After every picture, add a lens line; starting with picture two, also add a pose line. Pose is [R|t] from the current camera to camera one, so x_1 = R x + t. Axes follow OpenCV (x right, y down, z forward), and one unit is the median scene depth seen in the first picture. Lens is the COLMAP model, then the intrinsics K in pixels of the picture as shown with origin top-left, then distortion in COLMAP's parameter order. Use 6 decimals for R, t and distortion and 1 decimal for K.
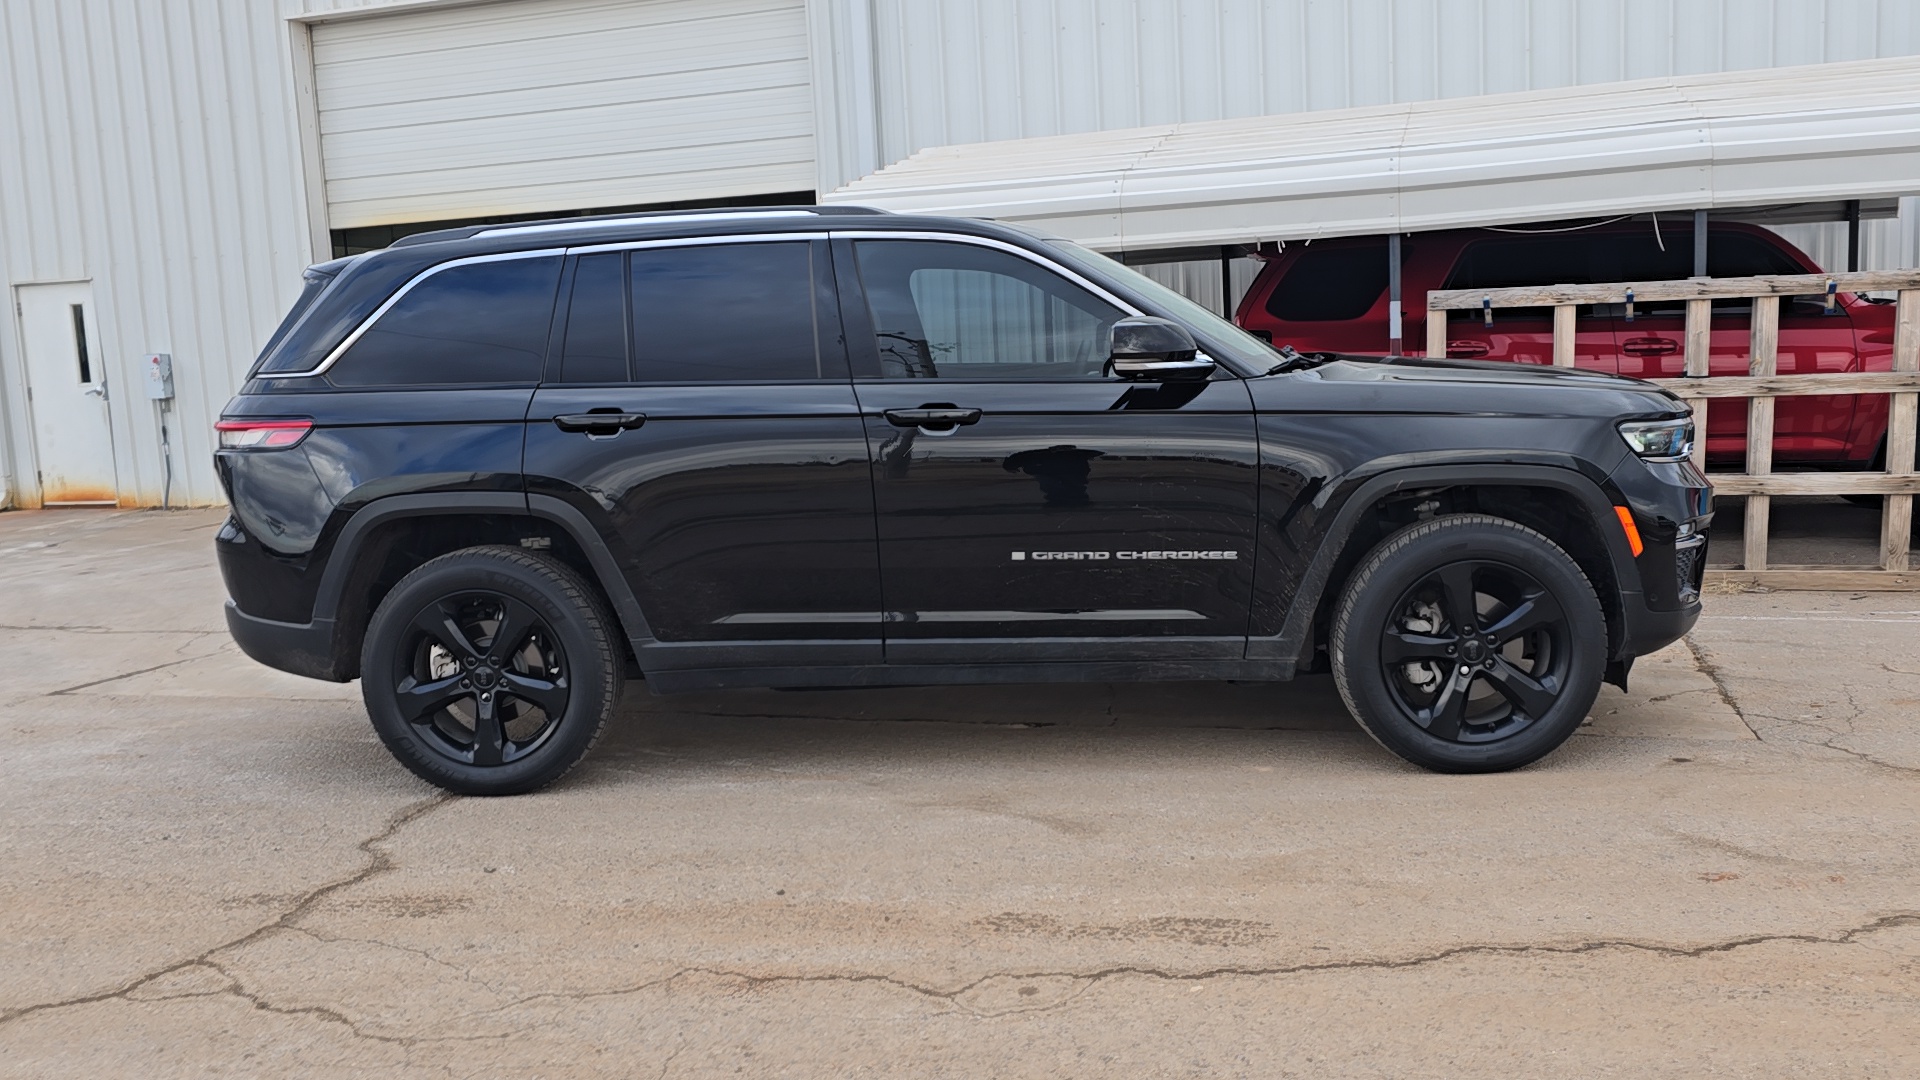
lens RADIAL K [[1599.7, 0, 960.0], [0, 1599.7, 540.0], [0, 0, 1]] dist [-0.002578, 0.009569]
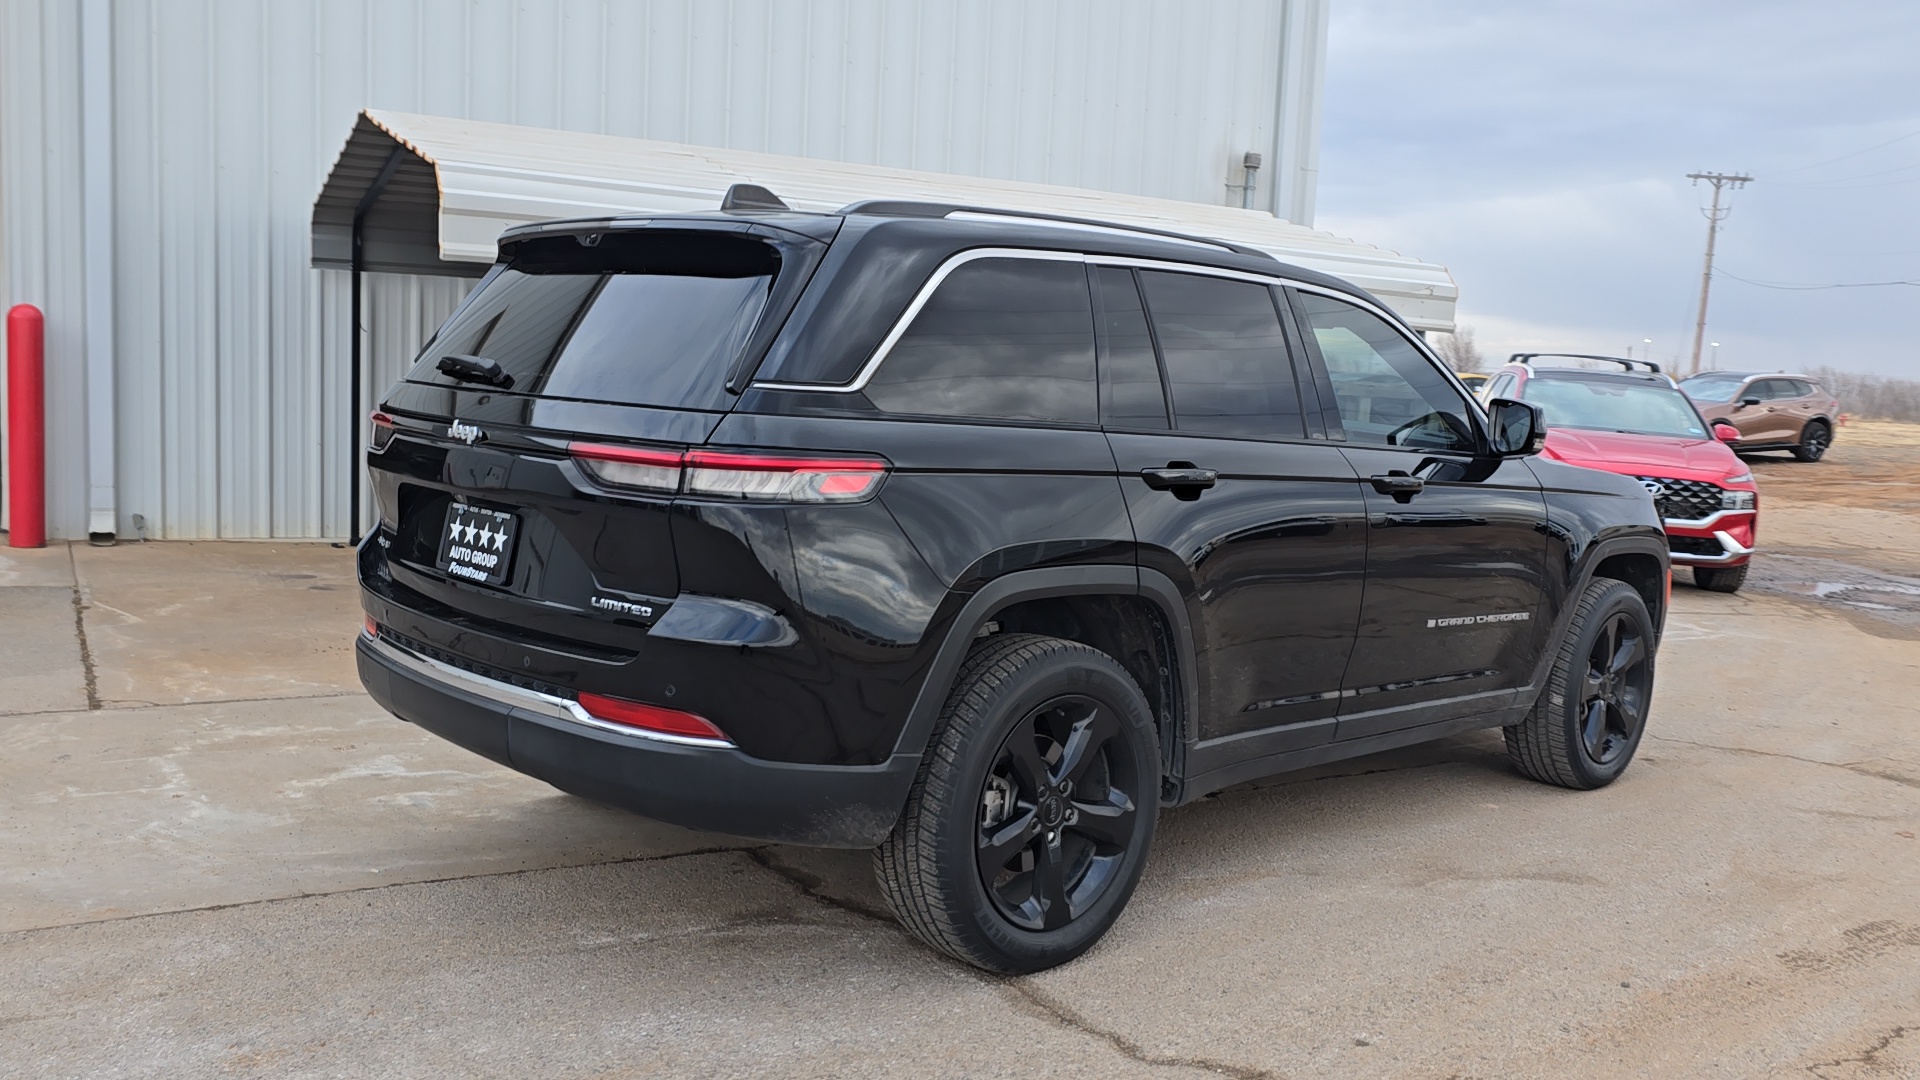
lens RADIAL K [[1589.6, 0, 934.5], [0, 1589.6, 535.7], [0, 0, 1]] dist [-0.003456, -0.000277]
pose [[0.672960, 0.004156, 0.739667, -0.947357], [0.014433, 0.999720, -0.018749, -0.032250], [-0.739538, 0.023293, 0.672712, 0.570295]]
